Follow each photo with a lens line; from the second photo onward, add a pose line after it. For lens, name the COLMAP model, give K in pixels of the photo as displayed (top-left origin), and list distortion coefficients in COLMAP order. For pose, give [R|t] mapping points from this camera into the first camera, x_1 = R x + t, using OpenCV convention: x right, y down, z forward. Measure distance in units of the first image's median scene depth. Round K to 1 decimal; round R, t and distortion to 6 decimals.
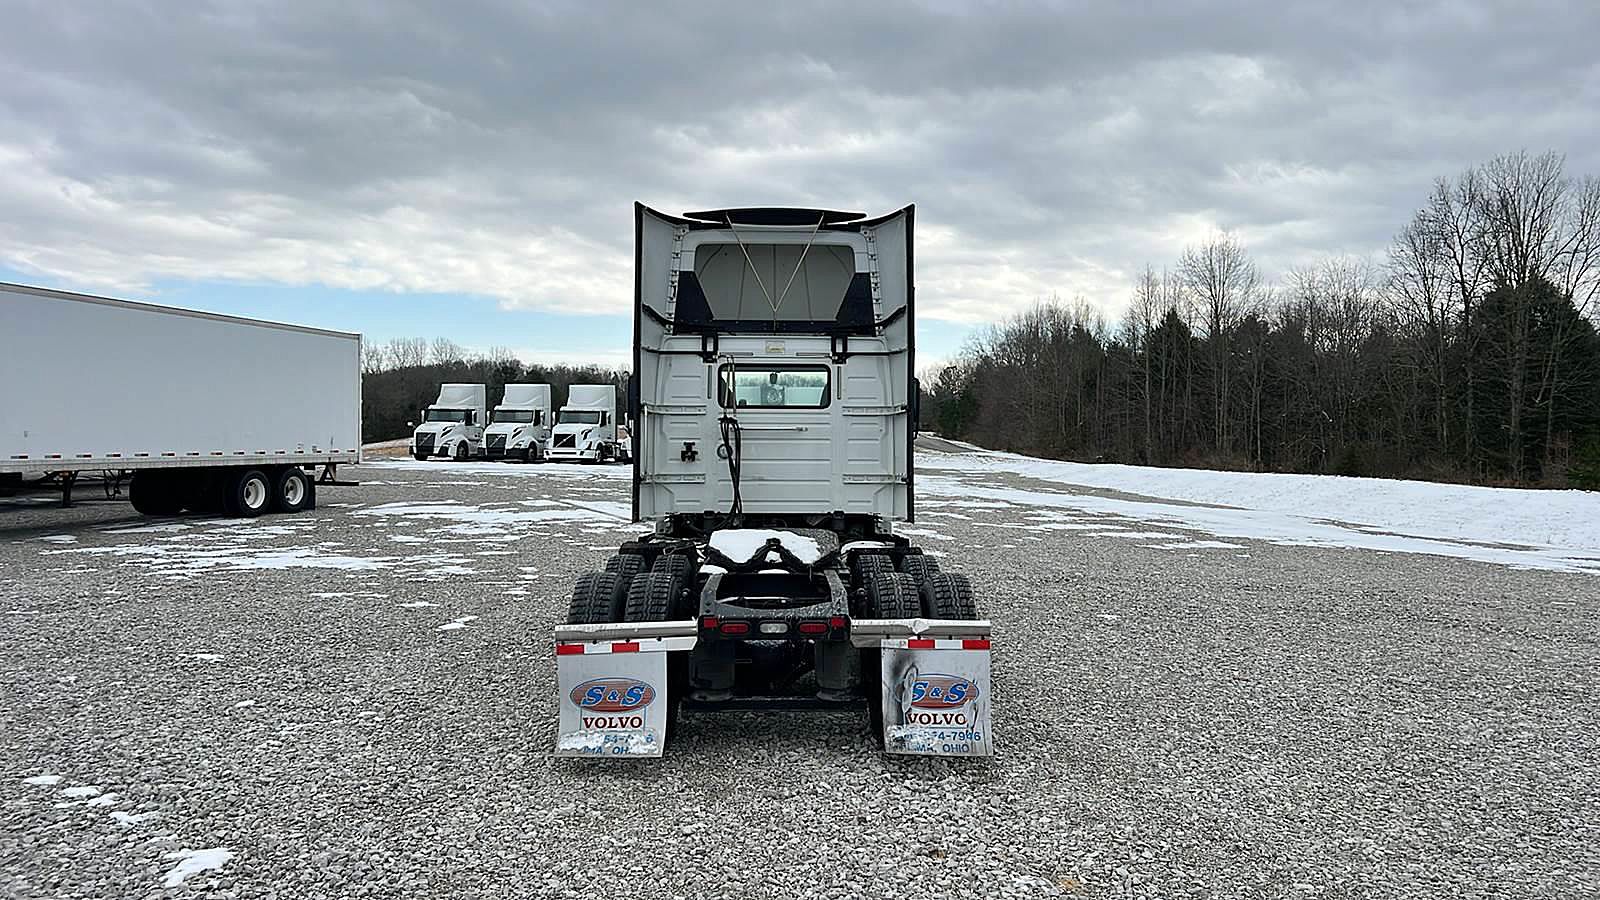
lens RADIAL K [[1266.0, 0, 777.7], [0, 1266.0, 437.4], [0, 0, 1]] dist [0.045705, -0.010368]
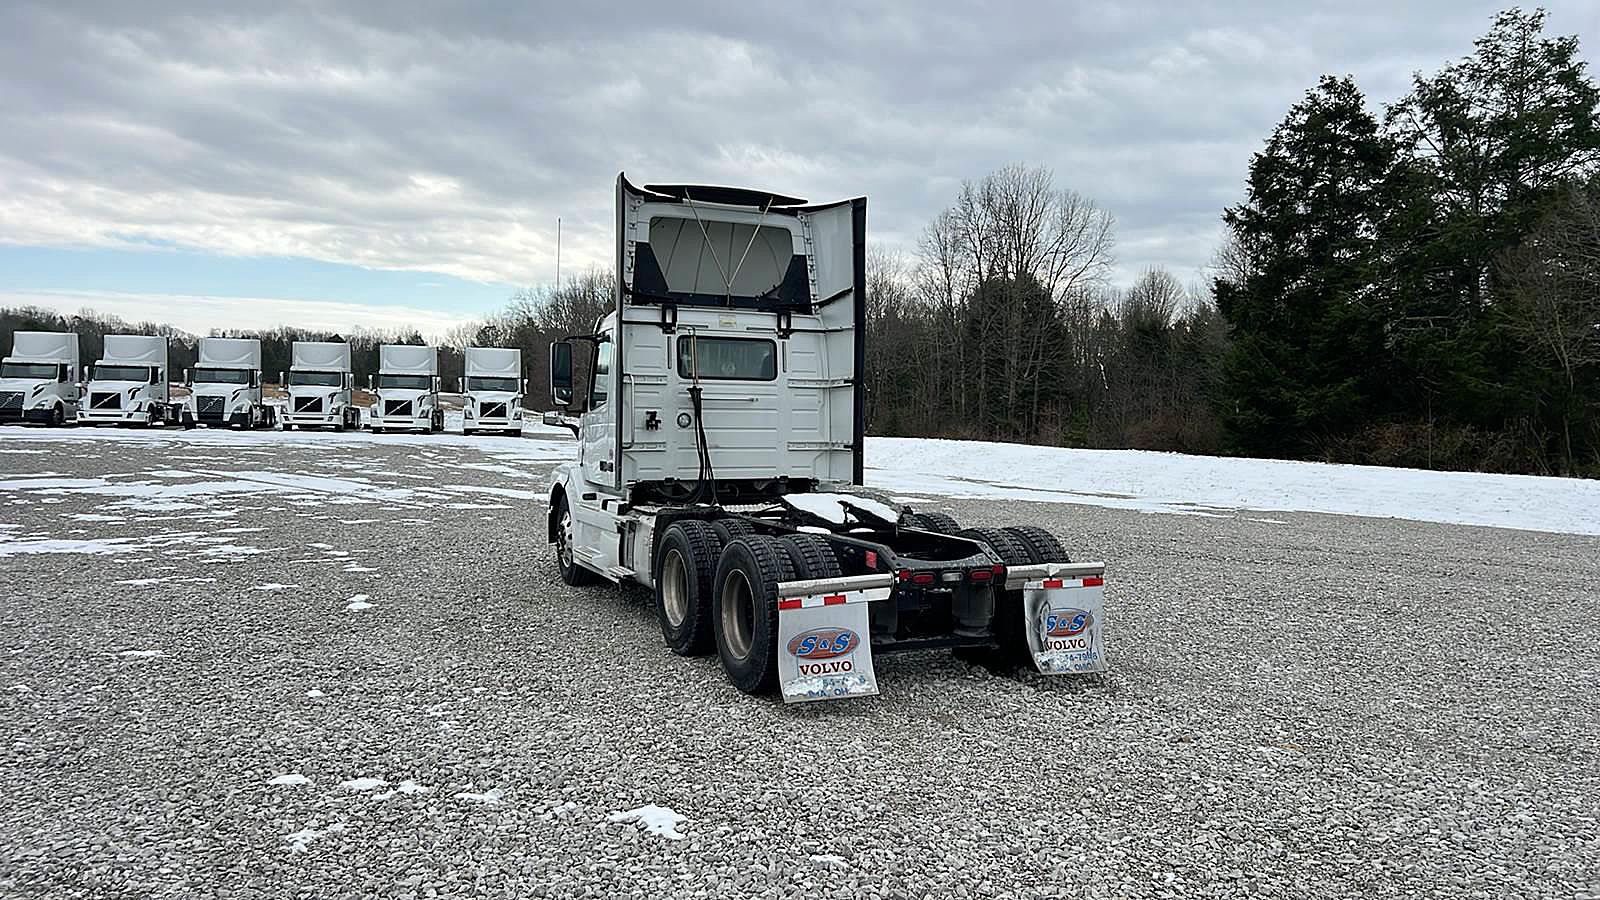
lens RADIAL K [[1278.8, 0, 794.1], [0, 1278.8, 459.5], [0, 0, 1]] dist [0.080860, -0.038054]
pose [[0.904592, -0.010046, 0.426161, -0.325815], [-0.009727, 0.998975, 0.044197, -0.003119], [-0.426168, -0.044125, 0.903567, 0.006635]]
